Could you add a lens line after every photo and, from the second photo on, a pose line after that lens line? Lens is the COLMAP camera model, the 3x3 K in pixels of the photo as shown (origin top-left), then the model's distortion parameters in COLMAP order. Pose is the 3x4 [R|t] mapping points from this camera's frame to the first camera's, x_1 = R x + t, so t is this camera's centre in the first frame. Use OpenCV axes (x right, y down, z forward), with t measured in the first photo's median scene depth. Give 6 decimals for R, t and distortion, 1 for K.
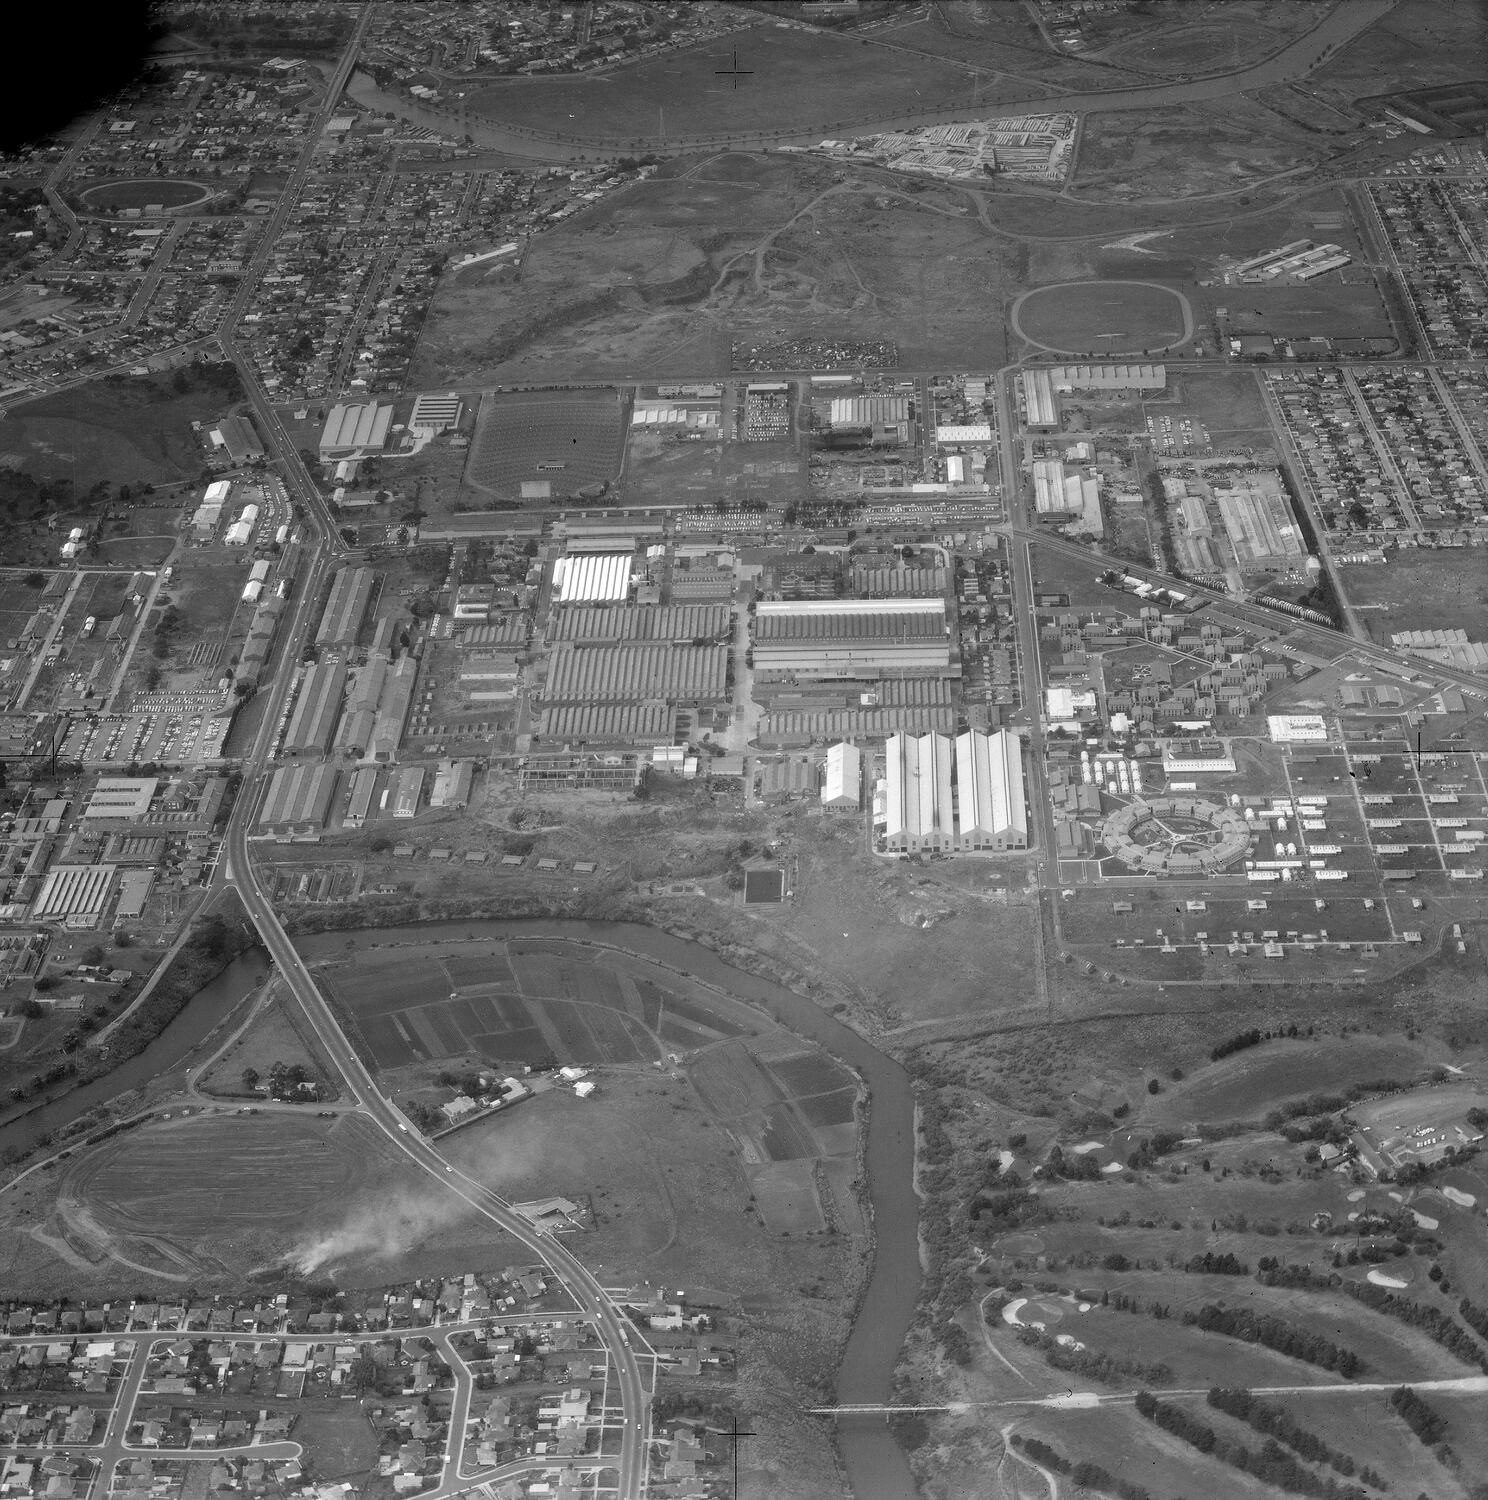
lens RADIAL K [[3697.1, 0, 719.5], [0, 3697.1, 749.1], [0, 0, 1]] dist [0.009952, -0.250695]
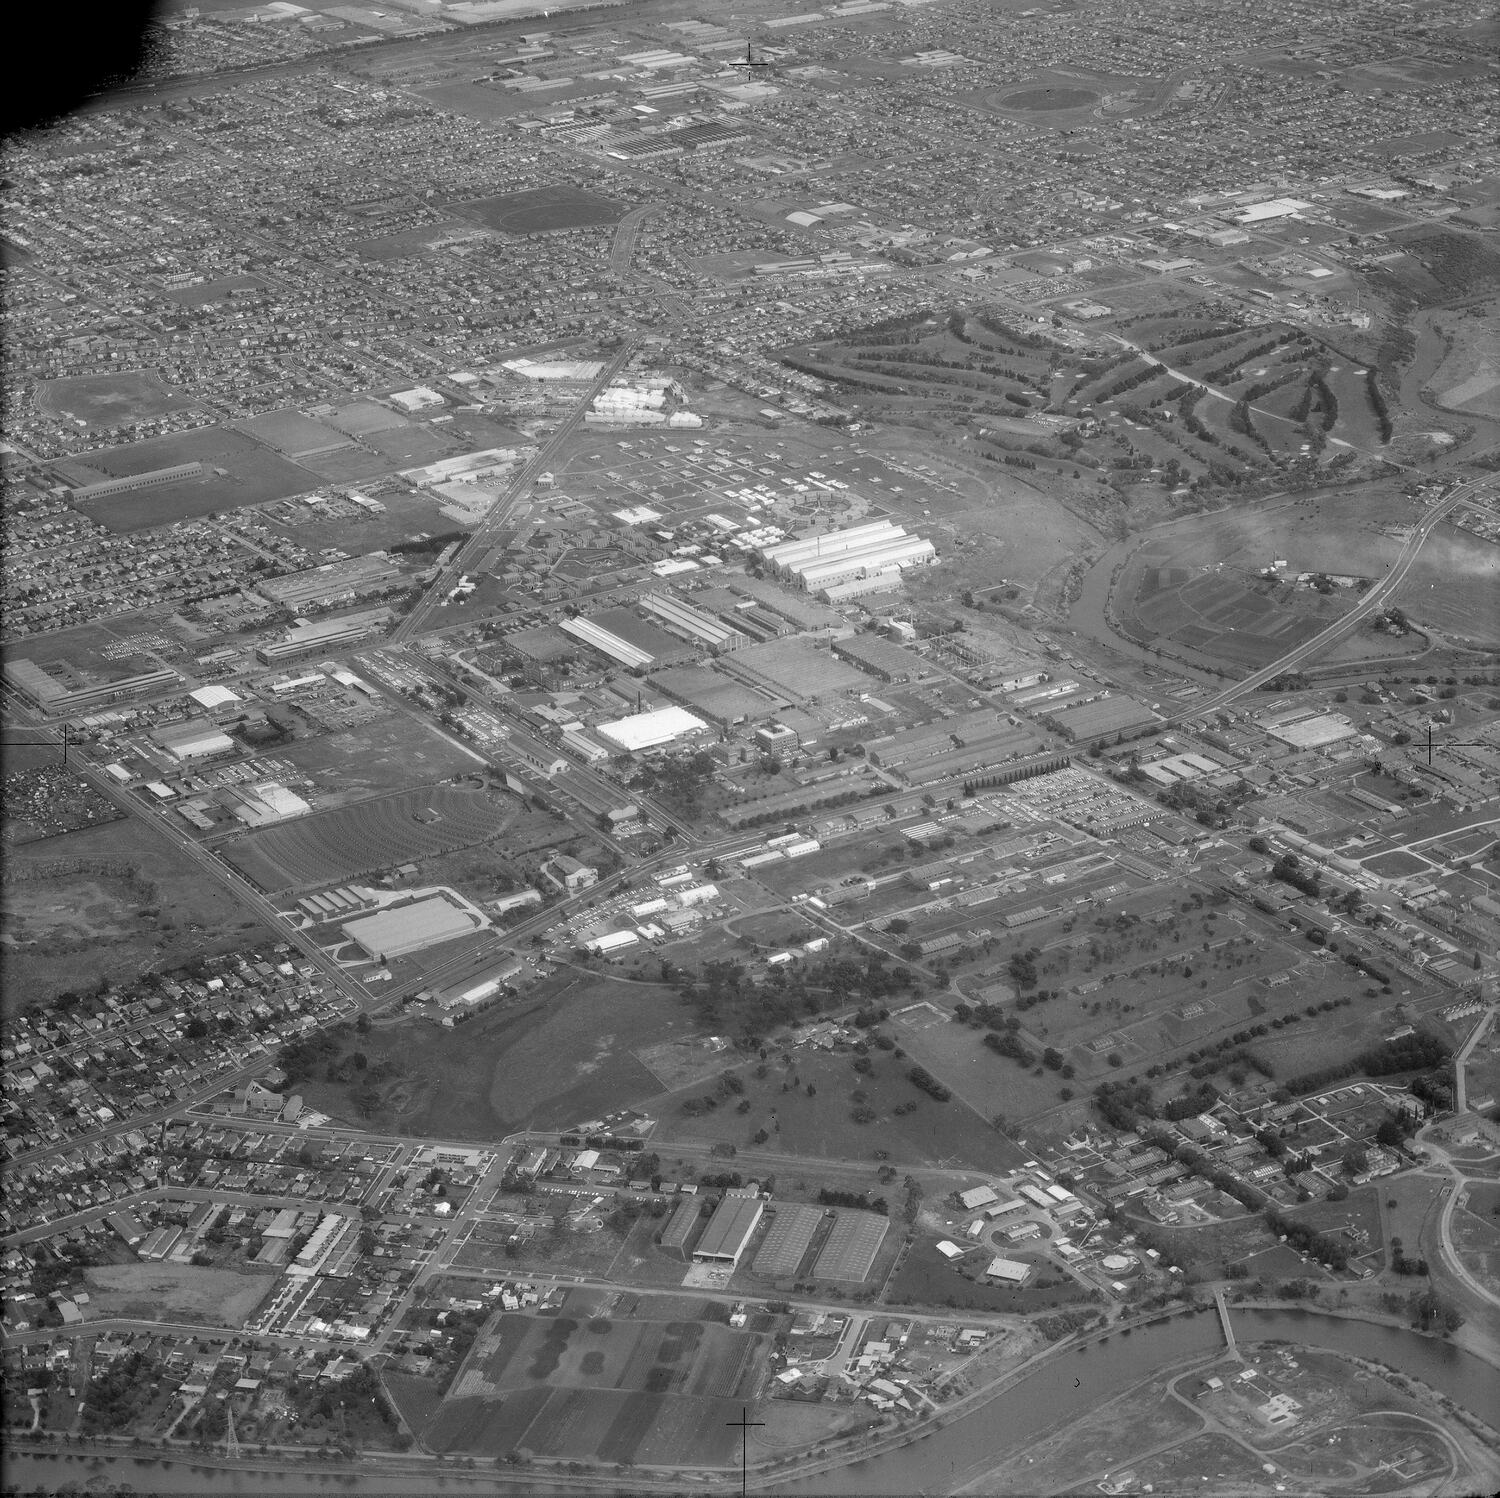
lens RADIAL K [[3697.1, 0, 742.7], [0, 3697.1, 827.5], [0, 0, 1]] dist [0.009952, -0.250695]
pose [[-0.547467, -0.274424, 0.790551, -0.946681], [0.427308, 0.720580, 0.546052, -0.626943], [-0.719505, 0.636754, -0.277230, 1.325515]]
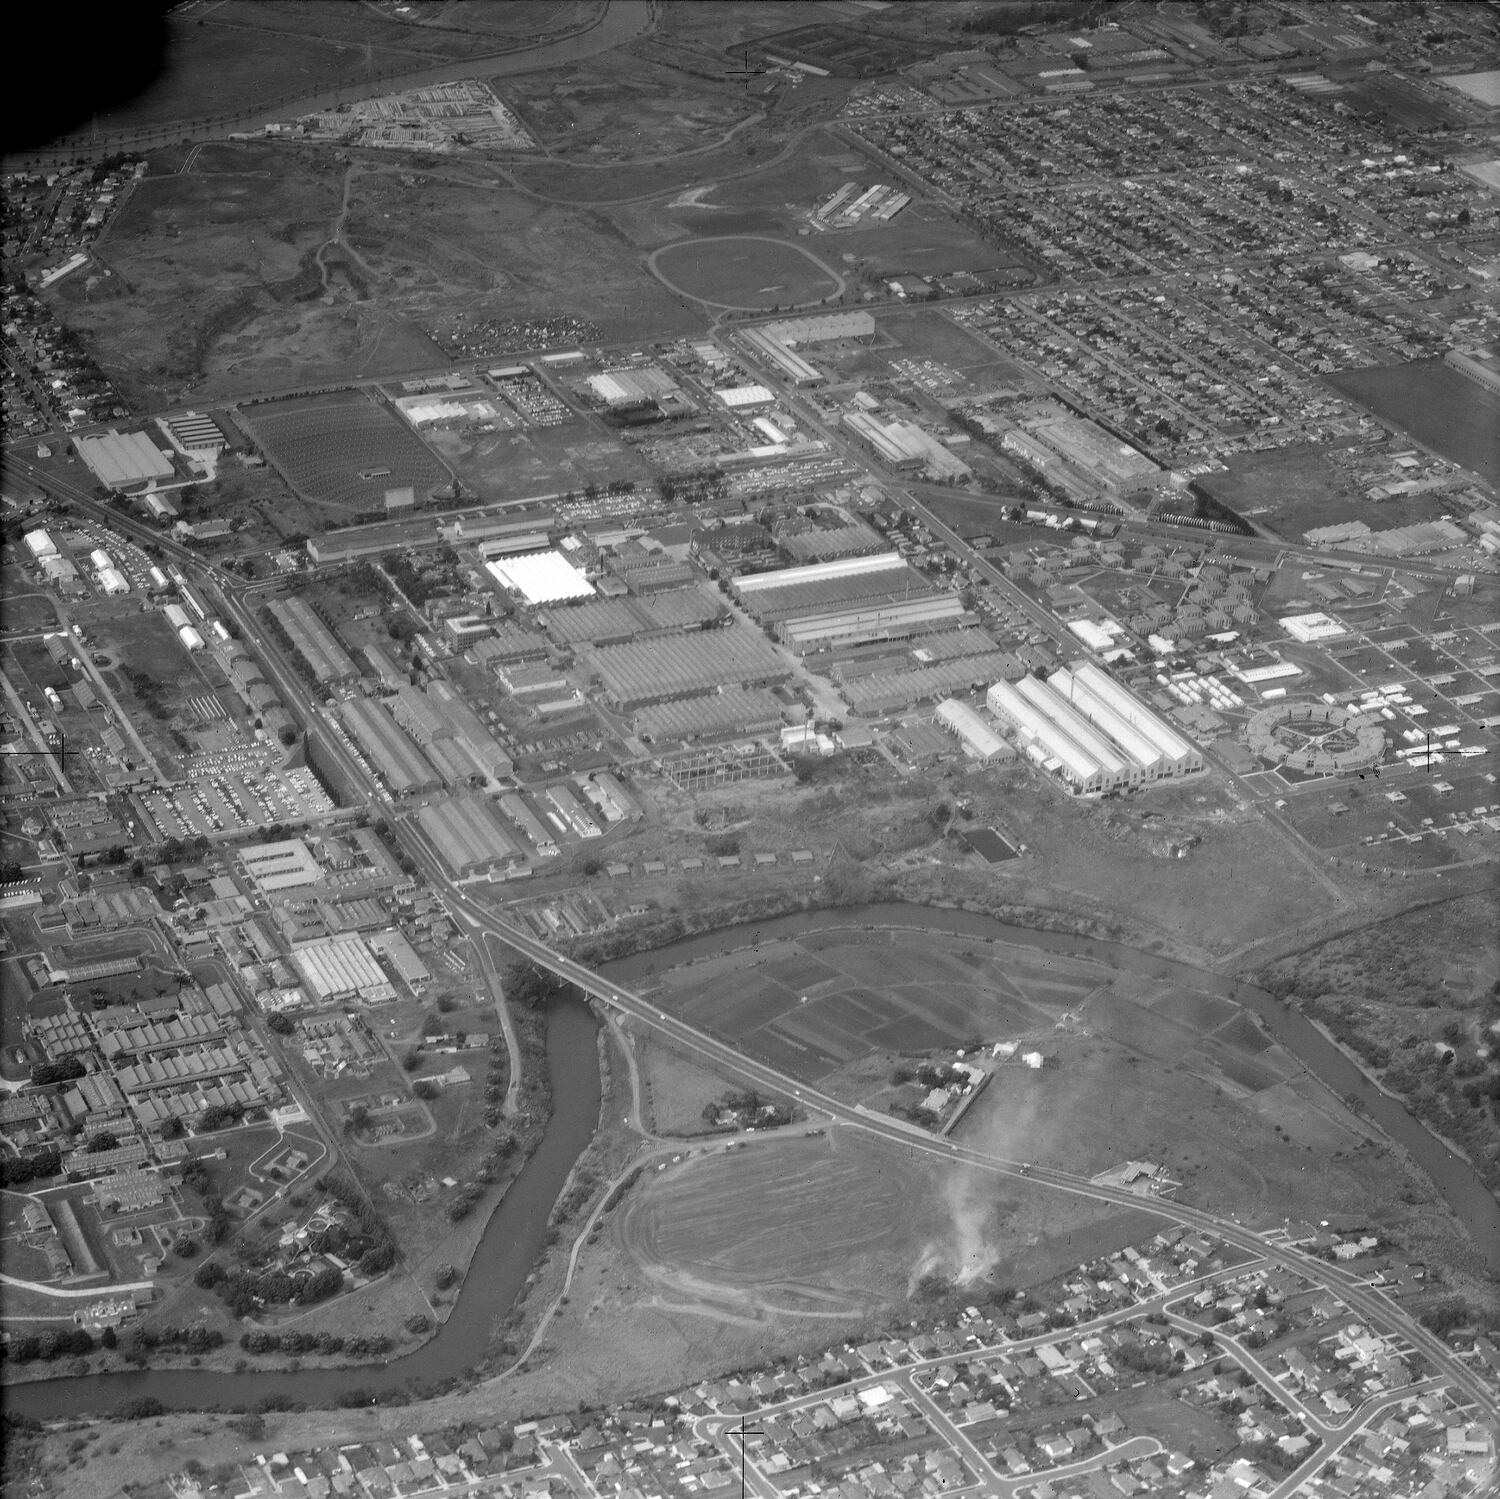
lens RADIAL K [[3666.3, 0, 750.0], [0, 3666.3, 749.5], [0, 0, 1]] dist [-0.084308, 0.602440]
pose [[0.894237, -0.145460, 0.423299, -0.409452], [0.138649, 0.989224, 0.047028, -0.039710], [-0.425578, 0.016636, 0.904769, 0.097367]]
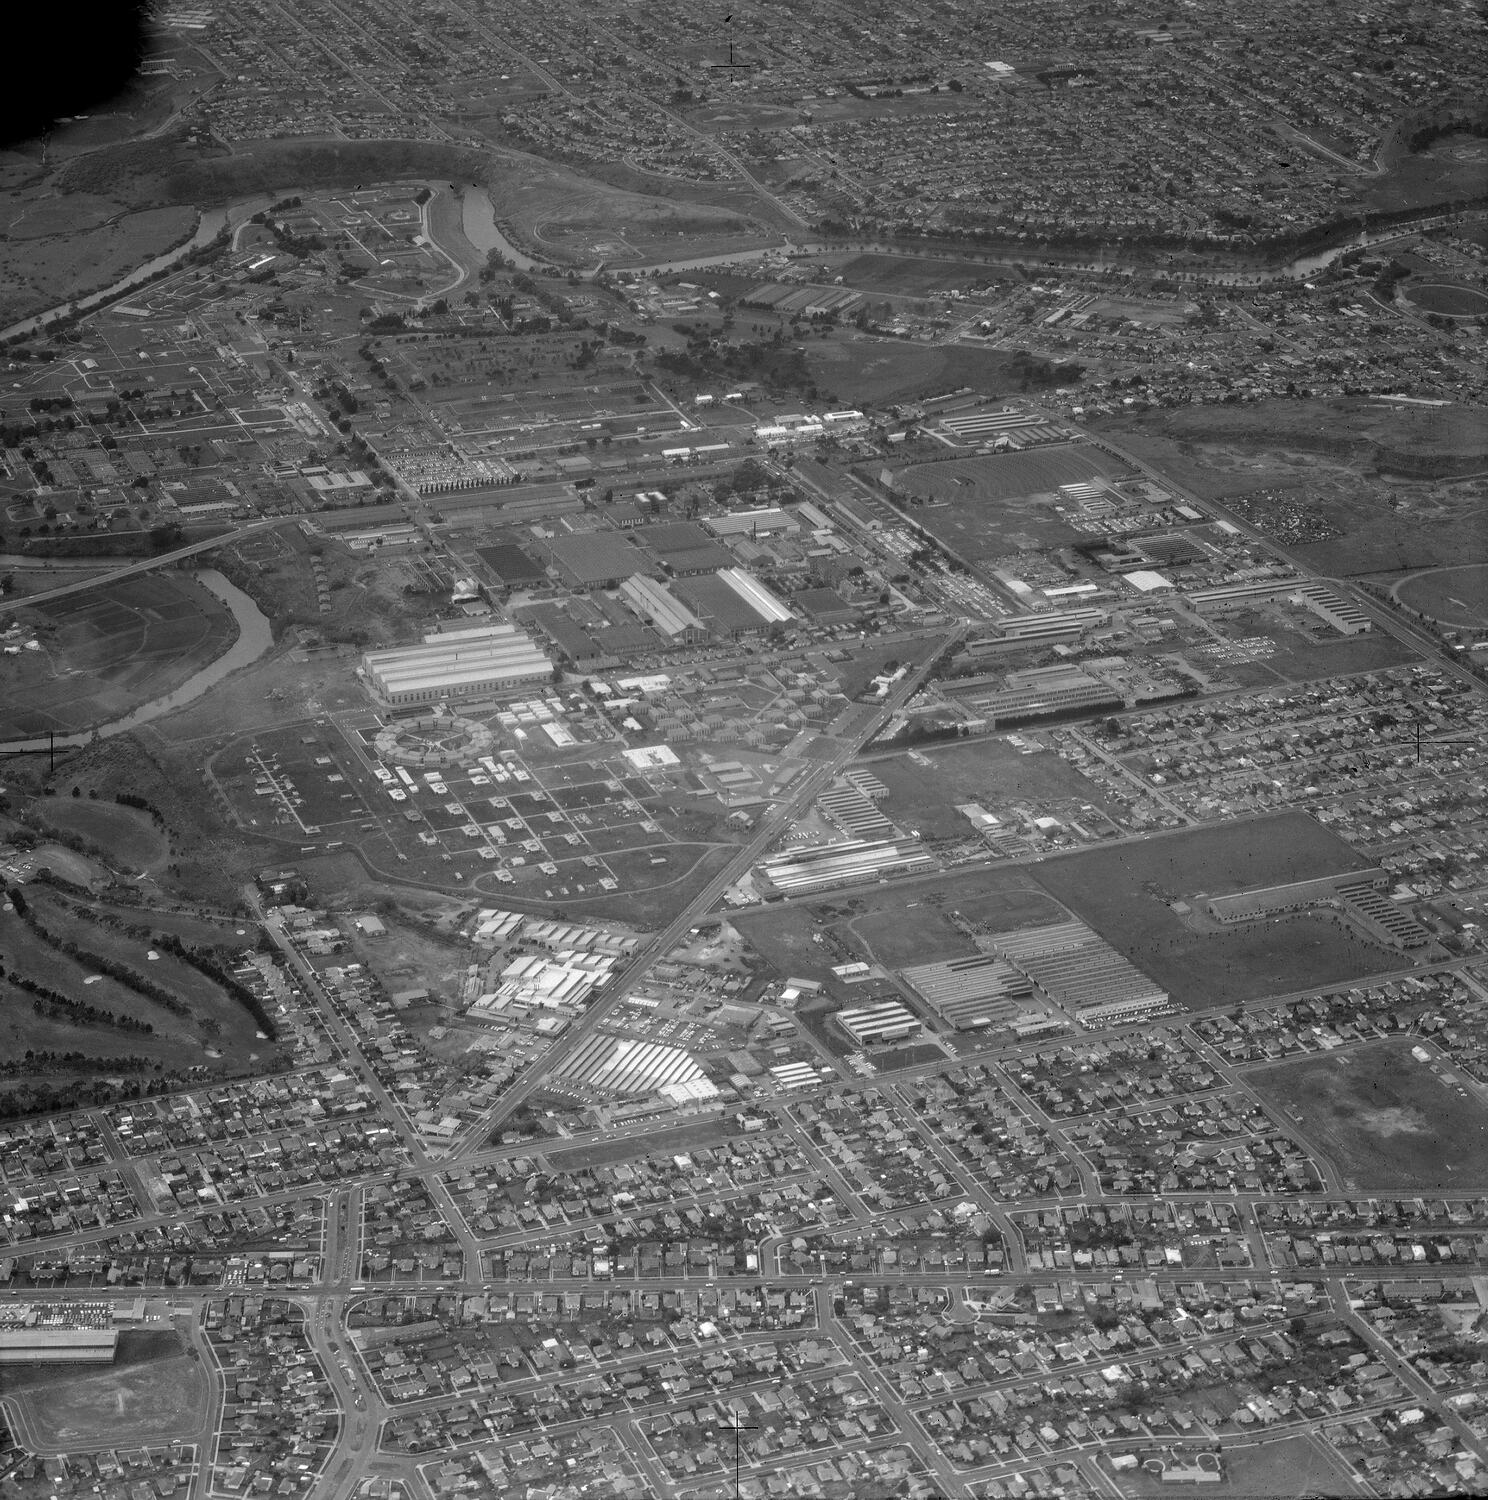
lens RADIAL K [[3697.1, 0, 719.5], [0, 3697.1, 749.1], [0, 0, 1]] dist [0.009952, -0.250695]
pose [[0.376993, 0.387457, -0.841281, 1.046699], [-0.421572, 0.880540, 0.216624, -0.246381], [0.824714, 0.272995, 0.495299, 0.404763]]
